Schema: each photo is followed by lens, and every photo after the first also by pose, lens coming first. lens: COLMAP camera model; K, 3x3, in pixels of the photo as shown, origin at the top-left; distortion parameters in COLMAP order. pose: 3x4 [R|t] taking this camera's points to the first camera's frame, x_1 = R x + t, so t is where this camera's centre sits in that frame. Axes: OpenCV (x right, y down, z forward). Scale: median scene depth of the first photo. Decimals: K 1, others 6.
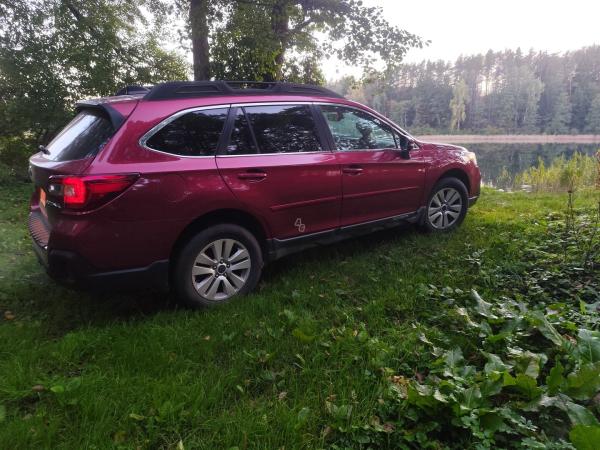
lens RADIAL K [[413.8, 0, 296.9], [0, 413.8, 224.3], [0, 0, 1]] dist [0.030916, -0.035646]
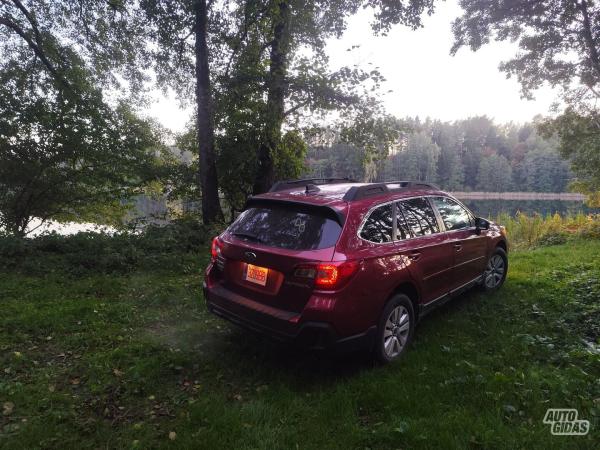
lens RADIAL K [[413.8, 0, 303.1], [0, 413.8, 225.0], [0, 0, 1]] dist [0.030916, -0.035646]
pose [[0.979161, -0.009286, 0.202873, -0.131715], [0.034904, 0.991784, -0.123068, -0.012089], [-0.200064, 0.127584, 0.971441, -0.037492]]
